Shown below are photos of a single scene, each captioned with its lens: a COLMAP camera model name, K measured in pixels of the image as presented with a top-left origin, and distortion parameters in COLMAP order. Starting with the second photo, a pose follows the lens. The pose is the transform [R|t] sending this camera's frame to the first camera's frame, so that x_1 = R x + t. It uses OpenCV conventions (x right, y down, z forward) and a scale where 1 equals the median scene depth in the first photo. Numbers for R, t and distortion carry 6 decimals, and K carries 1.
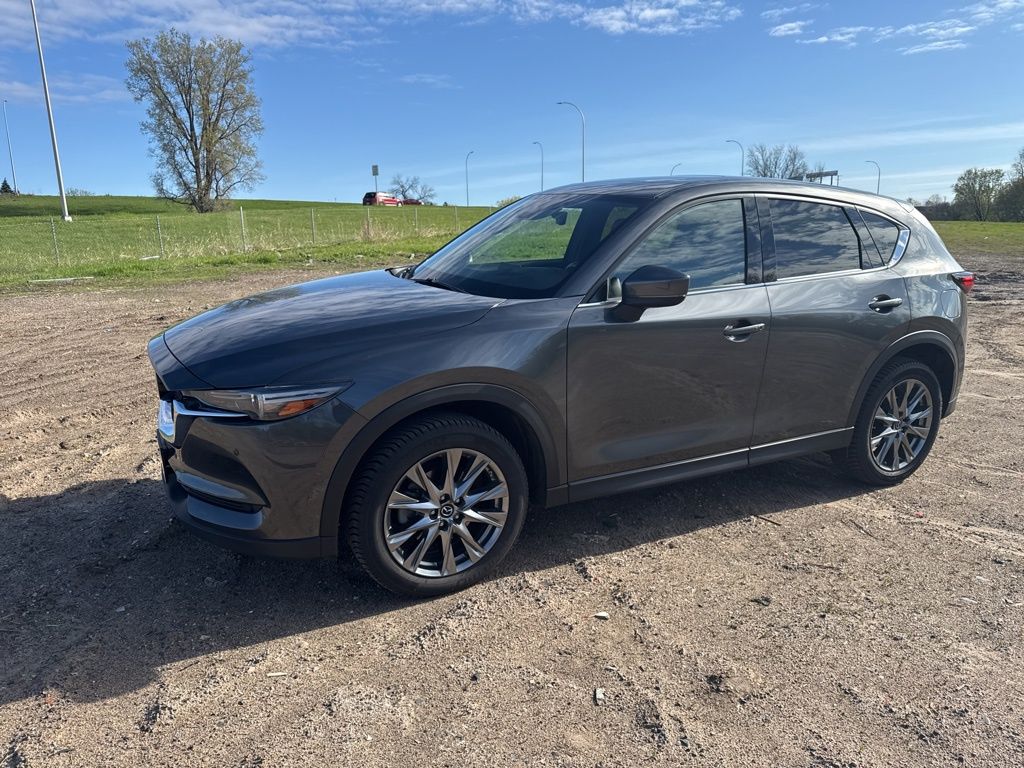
lens RADIAL K [[724.5, 0, 509.6], [0, 724.5, 371.6], [0, 0, 1]] dist [0.026060, -0.031176]
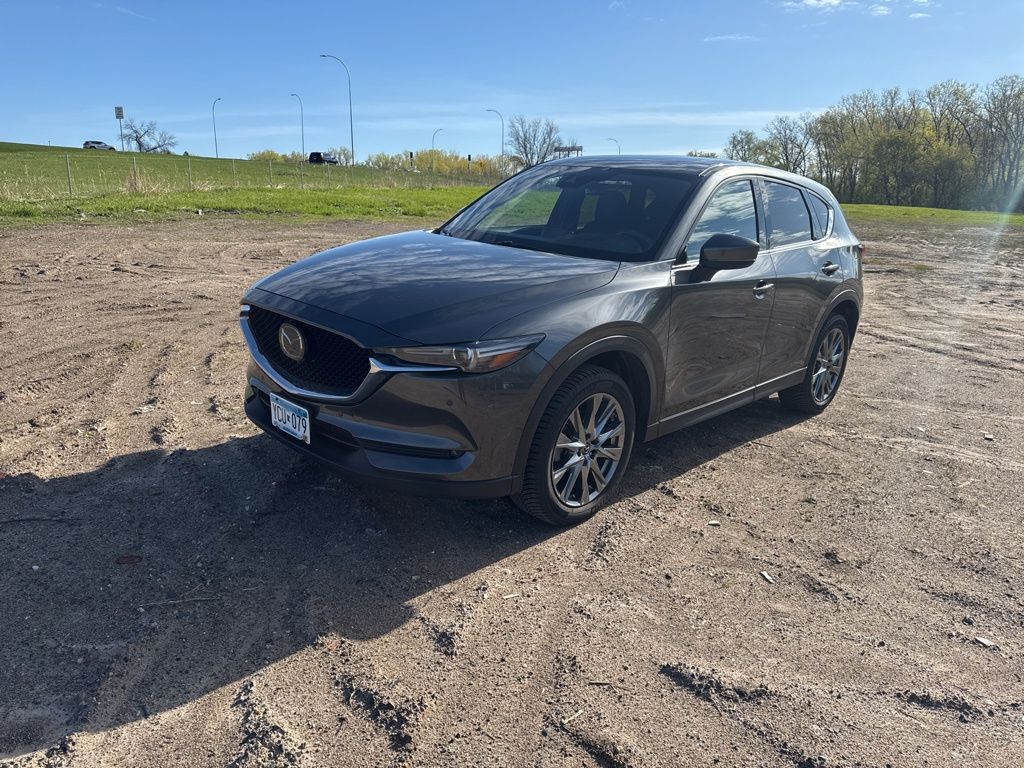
lens RADIAL K [[716.1, 0, 515.7], [0, 716.1, 378.8], [0, 0, 1]] dist [0.089195, -0.109973]
pose [[0.946181, -0.041211, 0.321002, -0.410095], [0.022465, 0.997830, 0.061887, 0.007342], [-0.322856, -0.051345, 0.945054, -0.023433]]
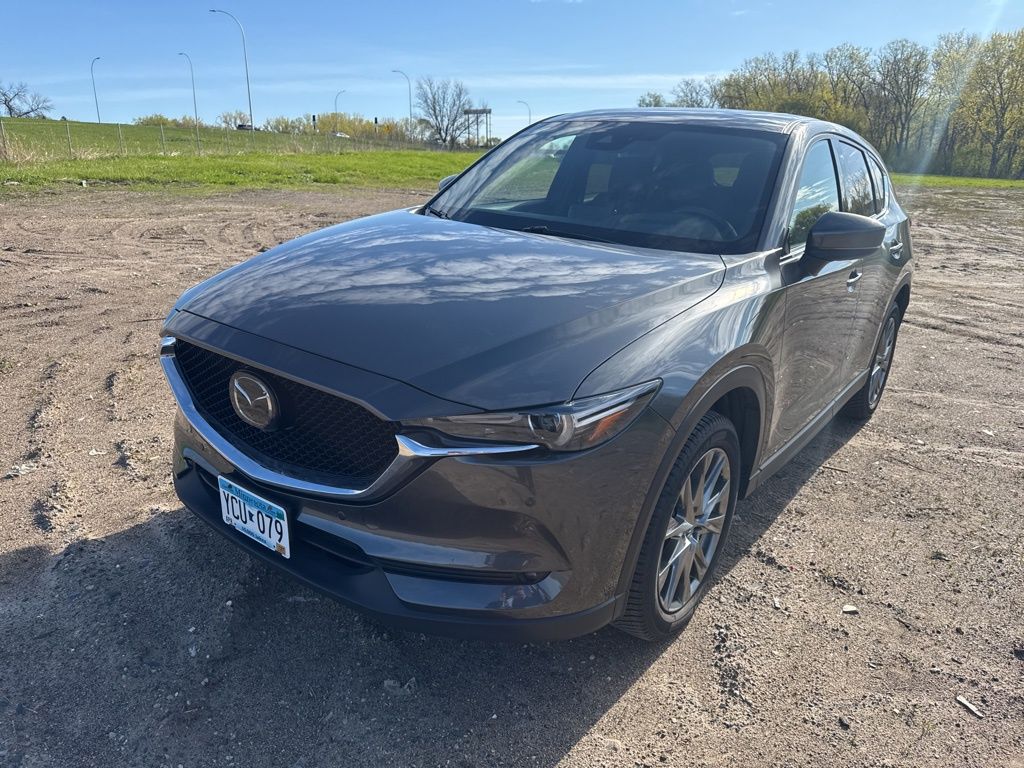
lens RADIAL K [[724.3, 0, 512.0], [0, 724.3, 384.0], [0, 0, 1]] dist [0.019744, -0.008085]
pose [[0.903578, -0.097068, 0.417282, -0.432576], [0.052824, 0.991805, 0.116330, -0.049482], [-0.425154, -0.083071, 0.901301, 0.276933]]
